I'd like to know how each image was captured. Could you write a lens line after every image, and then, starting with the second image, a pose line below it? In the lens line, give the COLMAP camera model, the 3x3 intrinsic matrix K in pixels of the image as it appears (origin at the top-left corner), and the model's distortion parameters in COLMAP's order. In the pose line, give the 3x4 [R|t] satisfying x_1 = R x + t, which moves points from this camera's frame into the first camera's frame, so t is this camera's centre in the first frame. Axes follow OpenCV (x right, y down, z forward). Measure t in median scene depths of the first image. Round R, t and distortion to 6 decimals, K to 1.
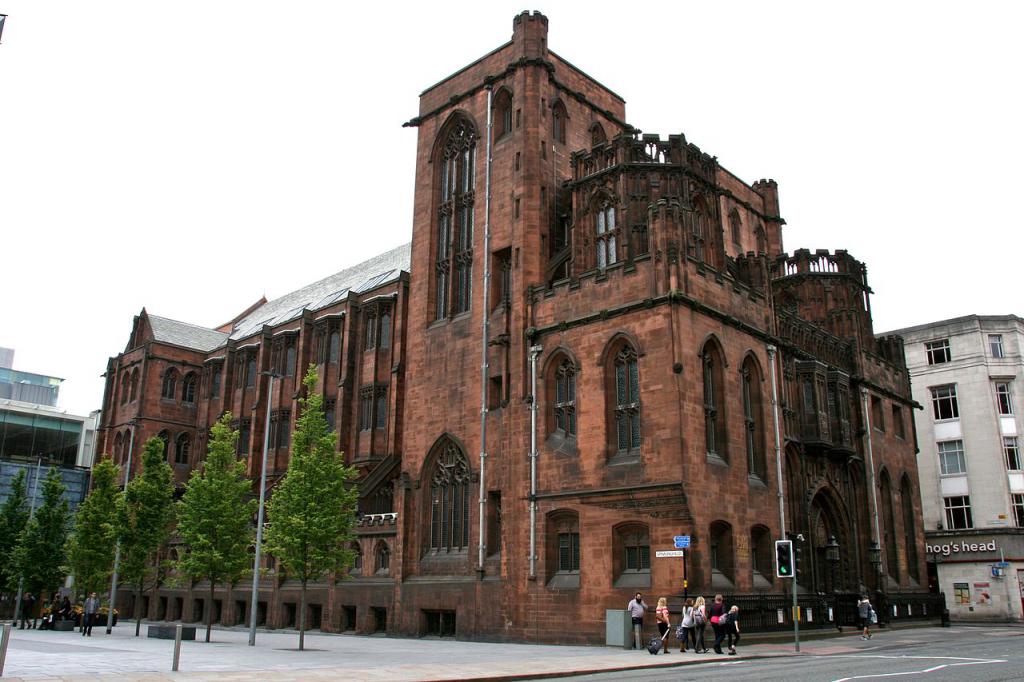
lens RADIAL K [[885.8, 0, 511.9], [0, 885.8, 347.6], [0, 0, 1]] dist [-0.150445, 0.033679]
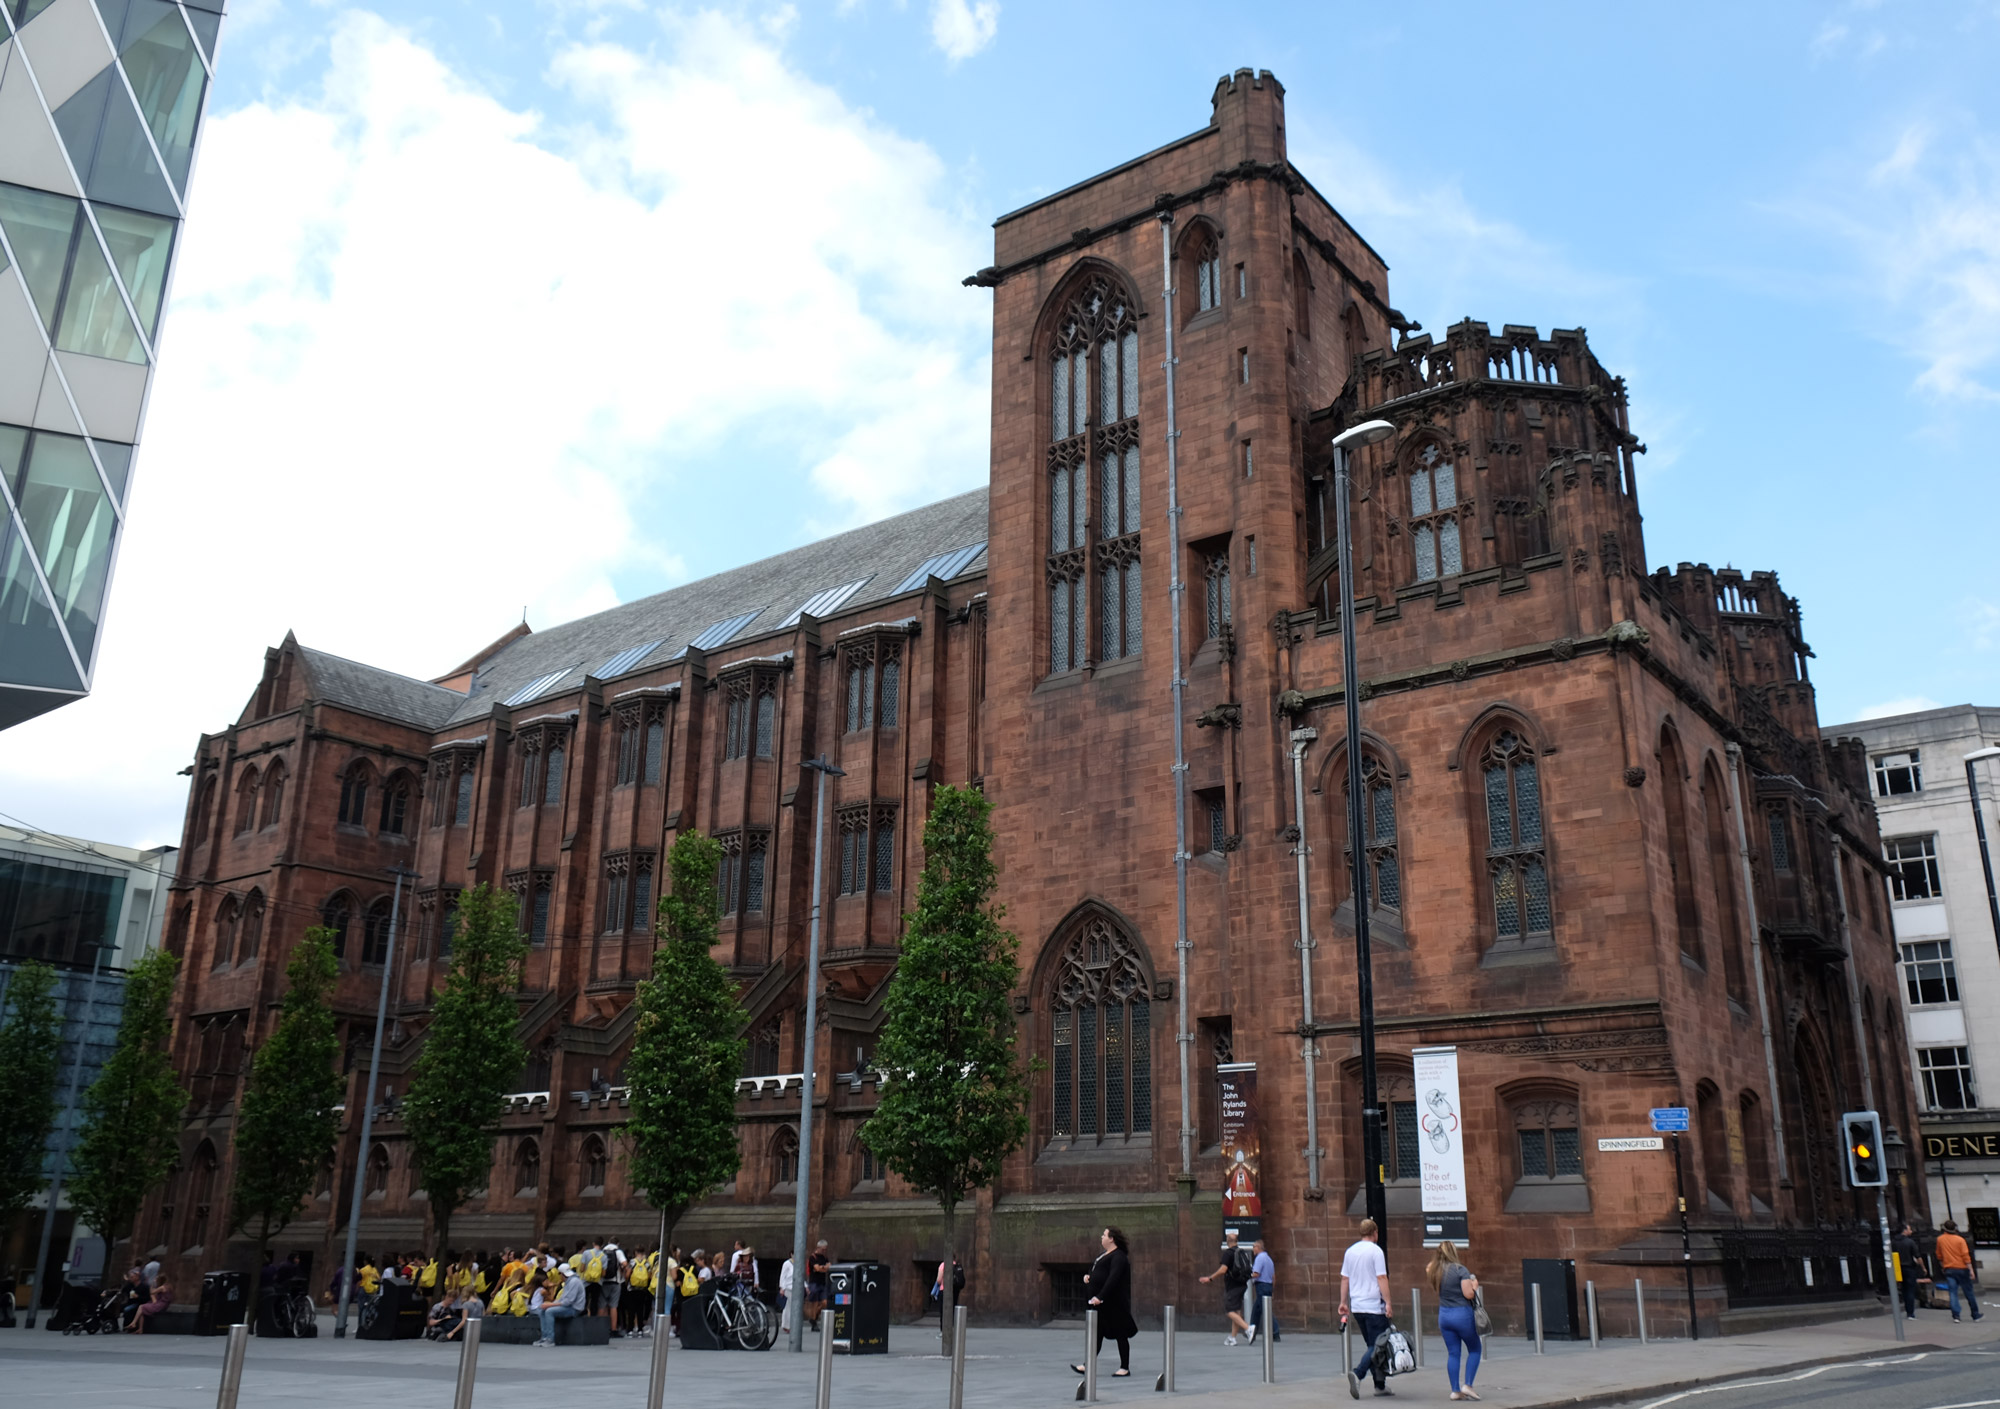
lens RADIAL K [[1685.6, 0, 1000.1], [0, 1685.6, 702.2], [0, 0, 1]] dist [-0.047020, 0.002375]
pose [[0.990327, 0.035768, 0.134064, -0.248614], [-0.031092, 0.998838, -0.036811, 0.021521], [-0.135224, 0.032286, 0.990289, 0.065612]]
